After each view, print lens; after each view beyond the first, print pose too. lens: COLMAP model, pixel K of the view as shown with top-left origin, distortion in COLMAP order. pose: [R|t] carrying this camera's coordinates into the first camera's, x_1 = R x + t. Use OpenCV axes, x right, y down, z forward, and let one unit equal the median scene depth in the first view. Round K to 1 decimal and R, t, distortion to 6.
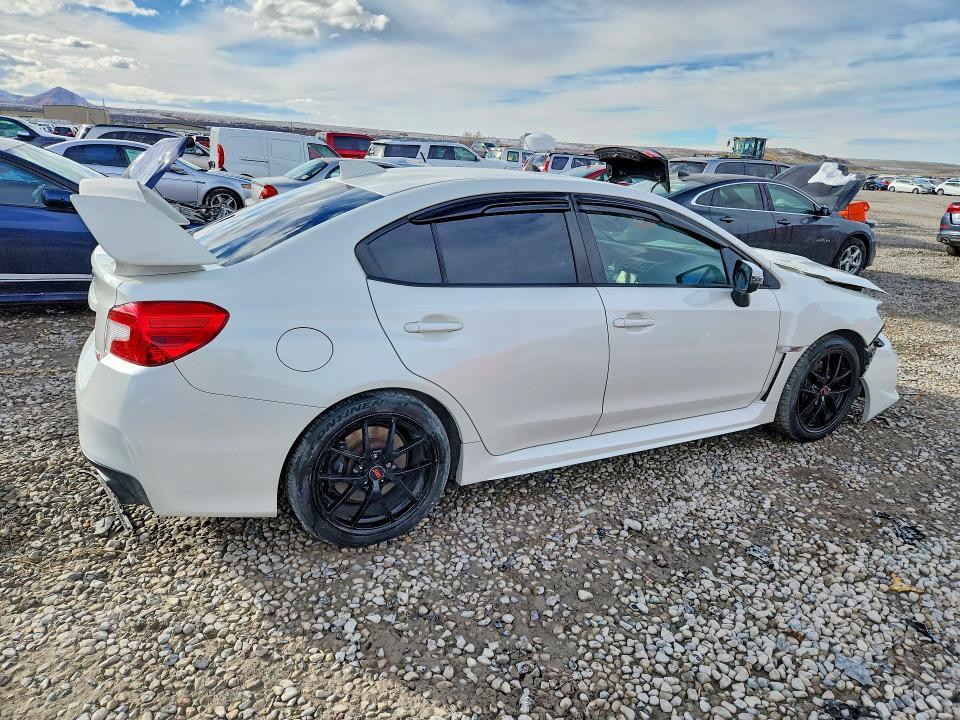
lens RADIAL K [[733.5, 0, 483.4], [0, 733.5, 357.6], [0, 0, 1]] dist [0.029156, -0.004265]
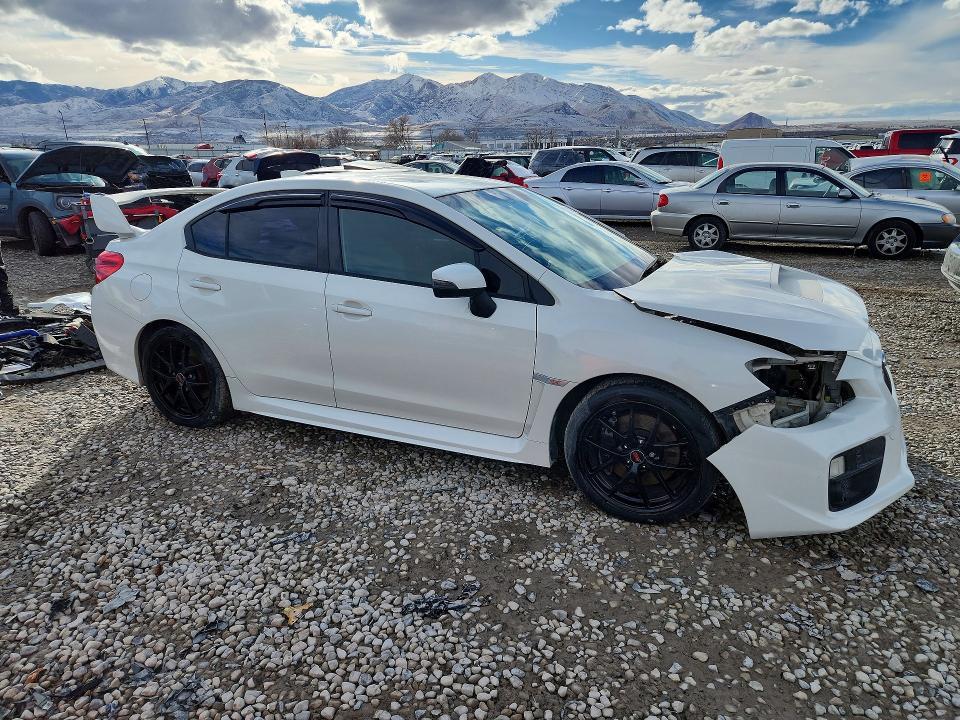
lens RADIAL K [[733.5, 0, 483.4], [0, 733.5, 357.6], [0, 0, 1]] dist [0.029156, -0.004265]
pose [[0.514597, 0.169473, -0.840517, 0.459164], [-0.186893, 0.978872, 0.082947, -0.039681], [0.836816, 0.114402, 0.535398, 0.222507]]
